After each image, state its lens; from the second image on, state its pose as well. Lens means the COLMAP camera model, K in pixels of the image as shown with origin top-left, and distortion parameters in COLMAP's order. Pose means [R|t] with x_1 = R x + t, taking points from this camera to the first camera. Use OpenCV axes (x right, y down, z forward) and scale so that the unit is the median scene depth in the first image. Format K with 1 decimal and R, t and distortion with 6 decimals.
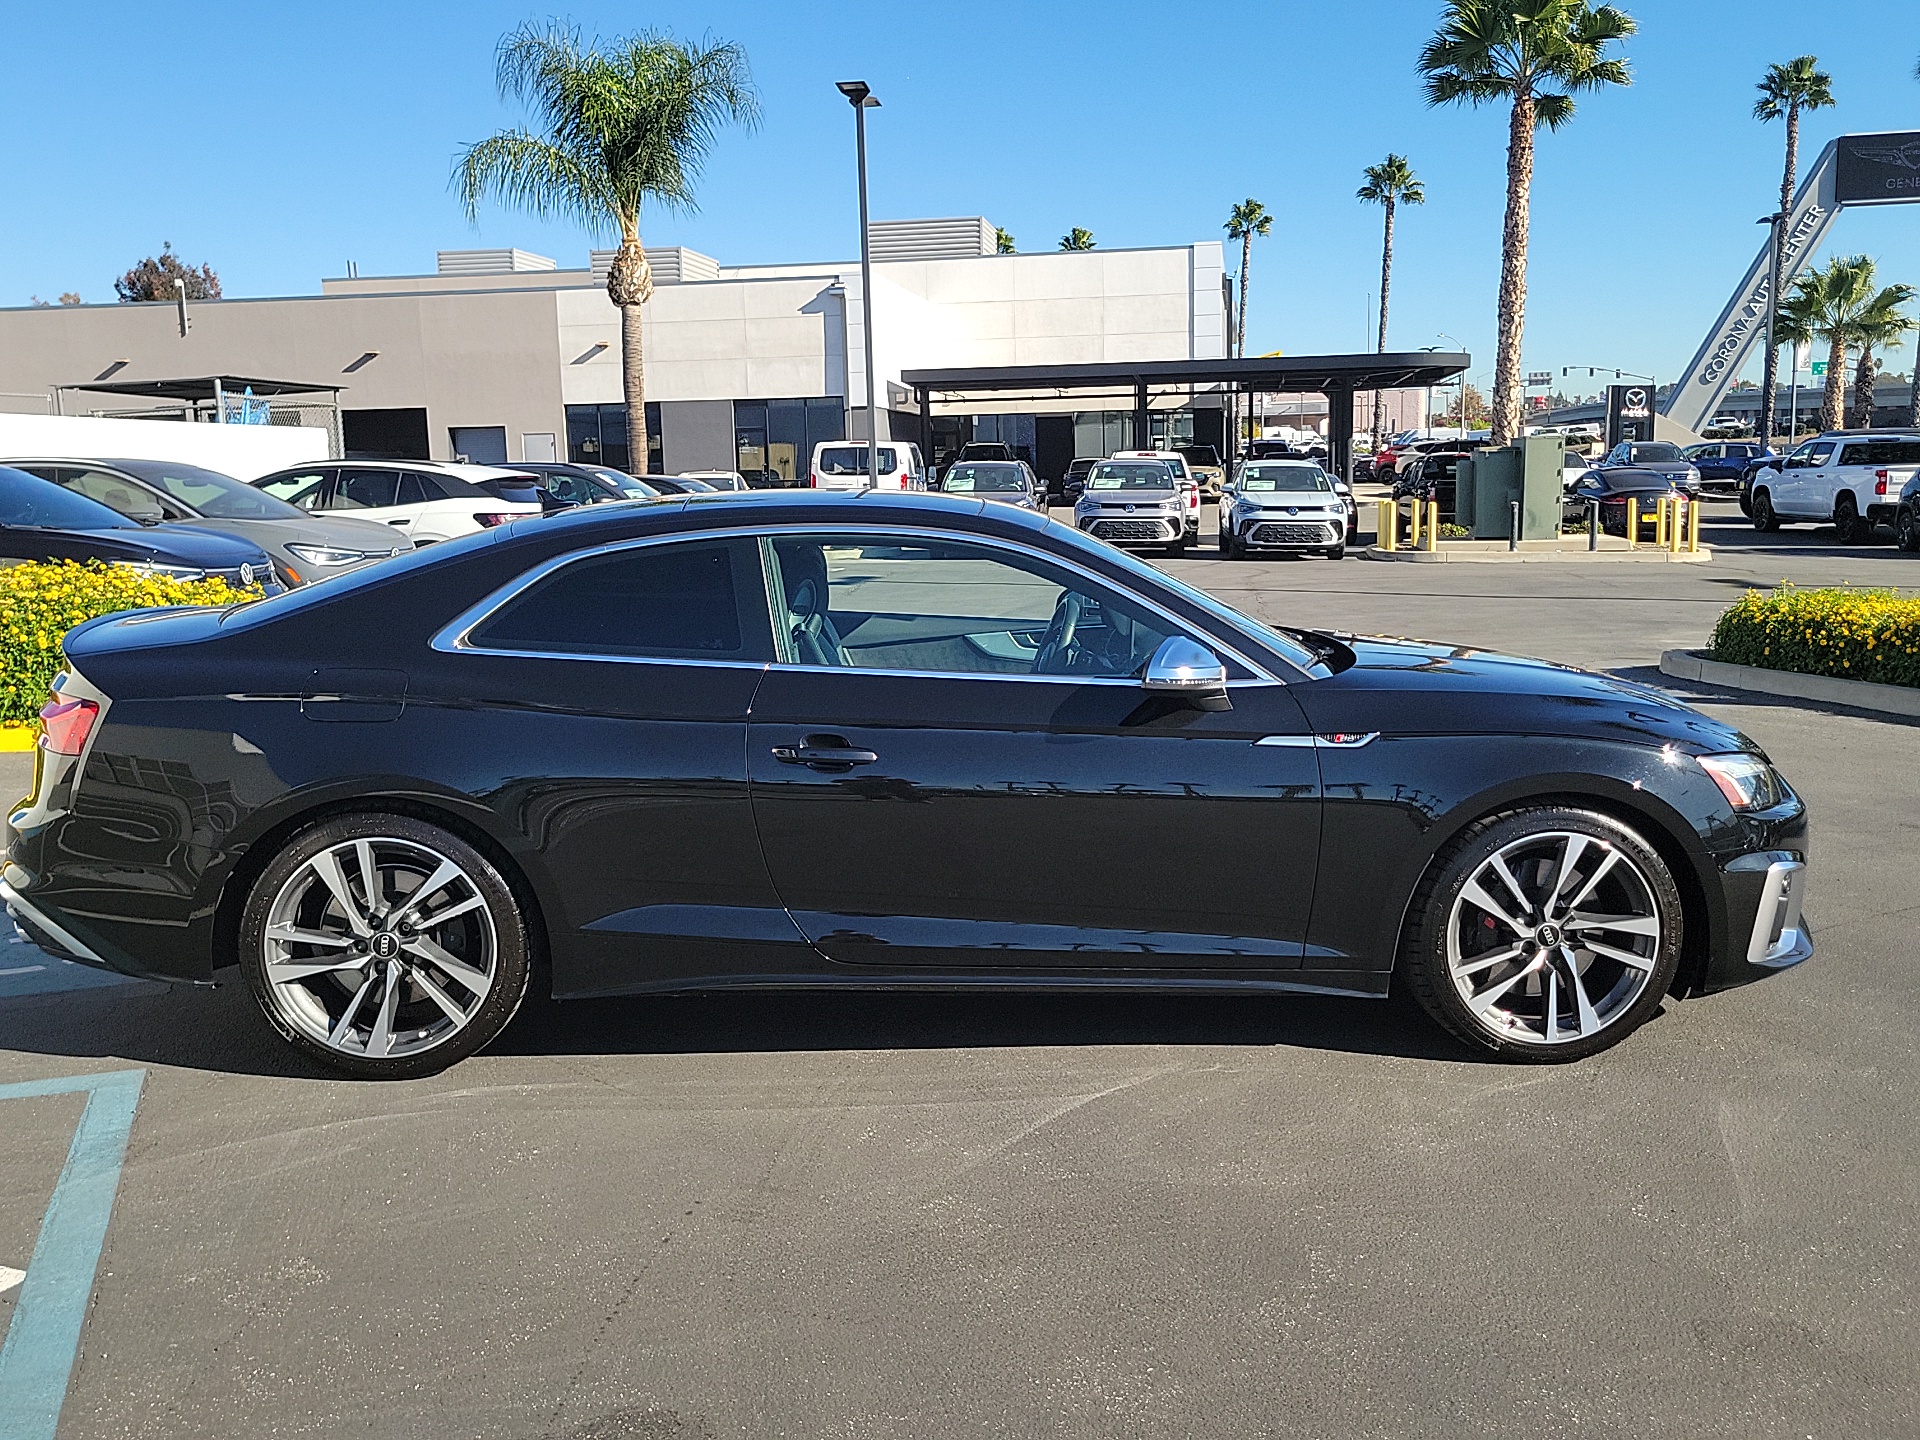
lens RADIAL K [[1707.6, 0, 982.5], [0, 1707.6, 717.3], [0, 0, 1]] dist [0.038087, -0.024196]
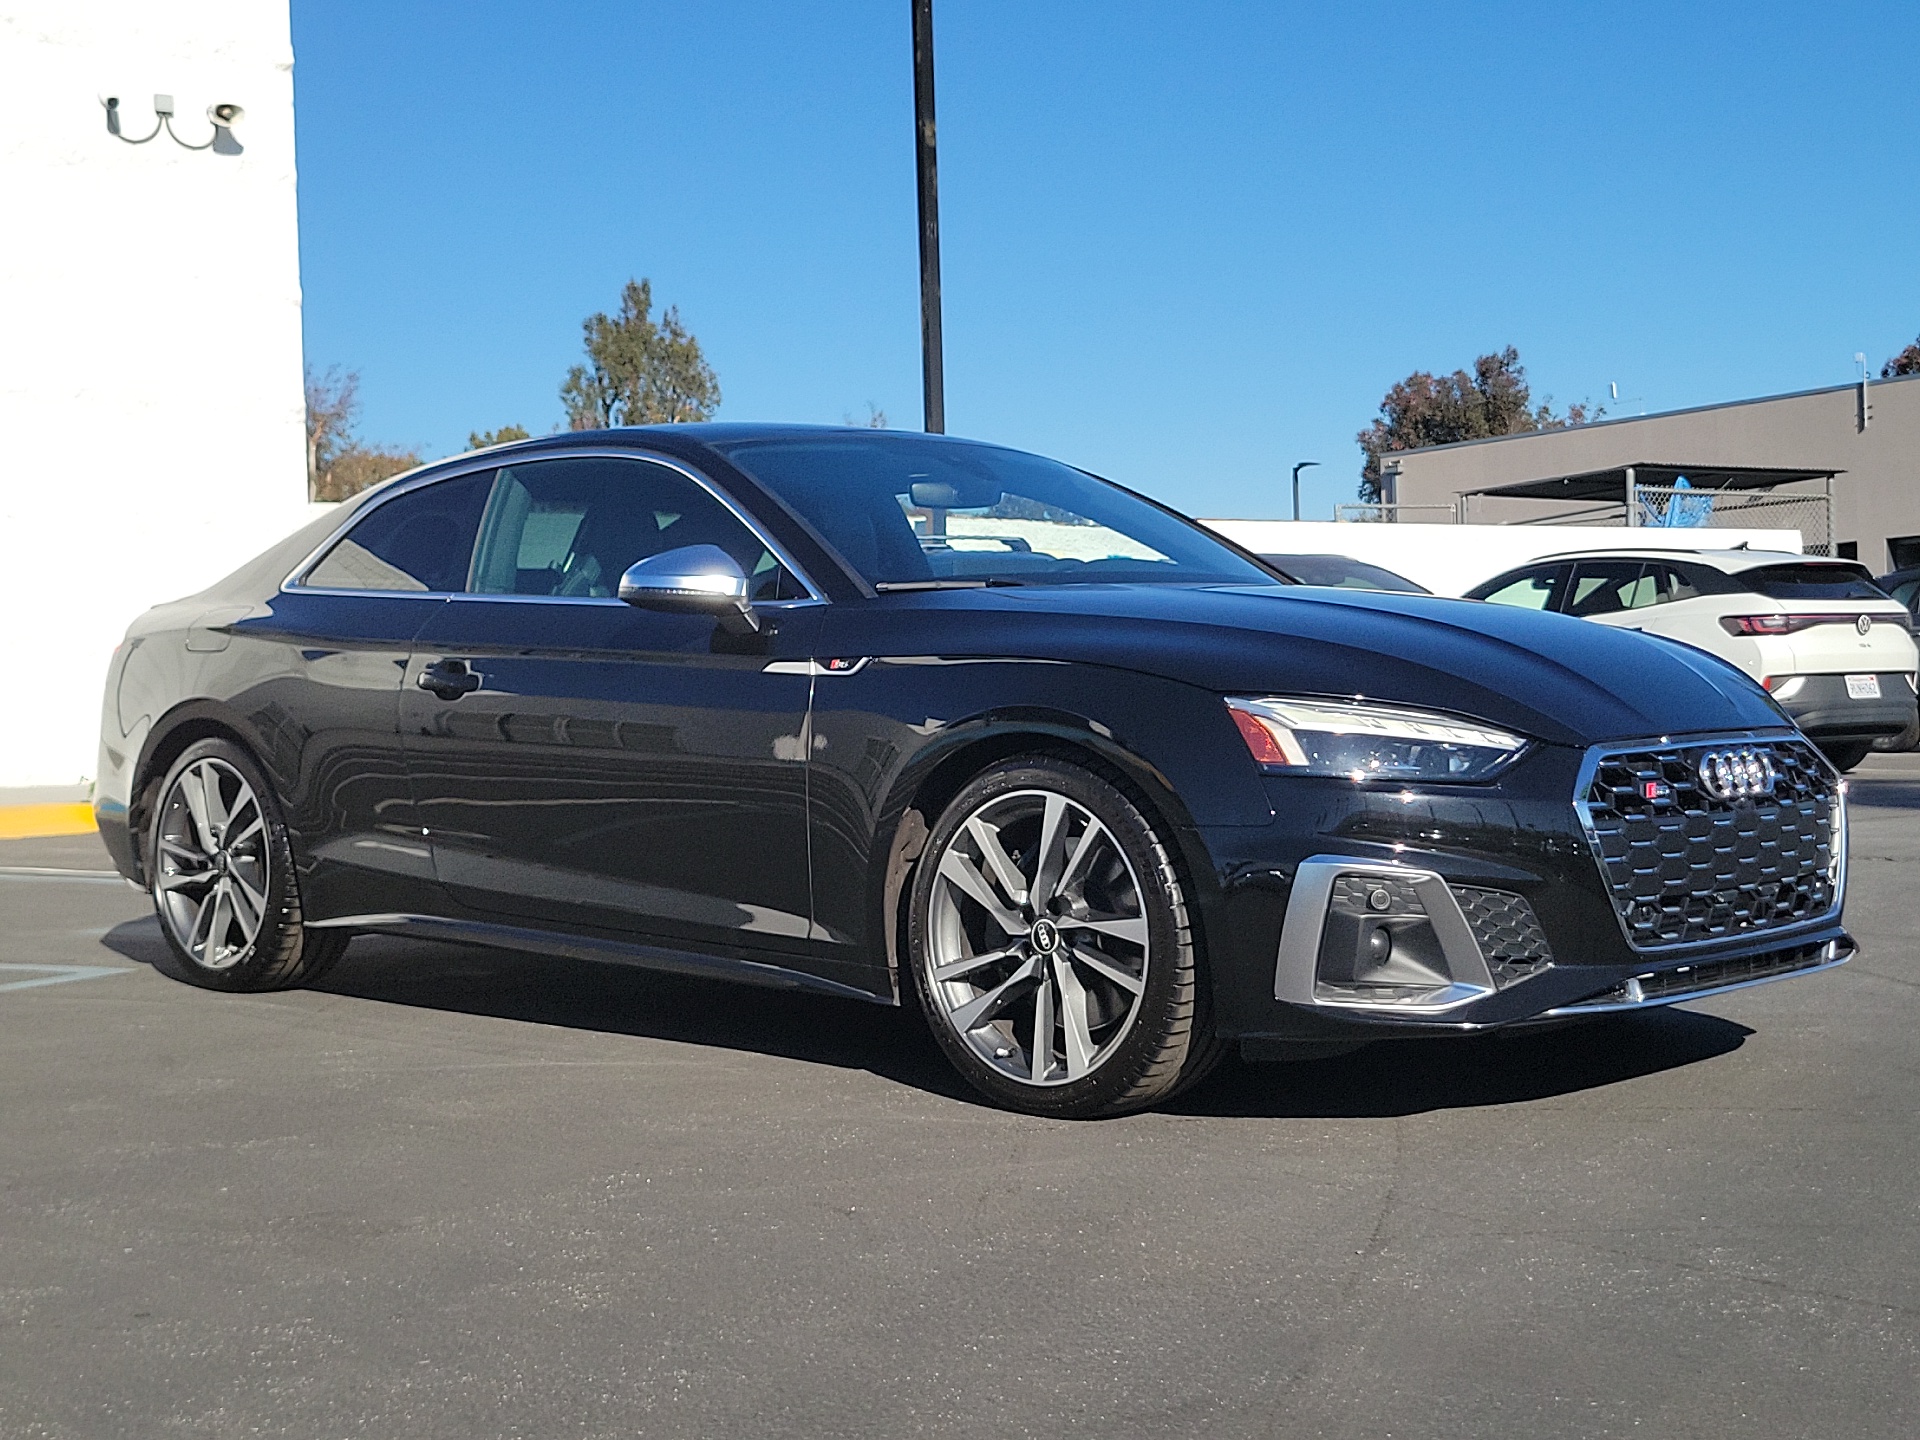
lens RADIAL K [[2647.8, 0, 967.3], [0, 2647.8, 715.2], [0, 0, 1]] dist [0.060041, -0.019937]
pose [[0.670690, -0.000019, -0.741738, 0.301550], [-0.086618, 0.993156, -0.078347, 0.032932], [0.736663, 0.116794, 0.666098, 0.056217]]
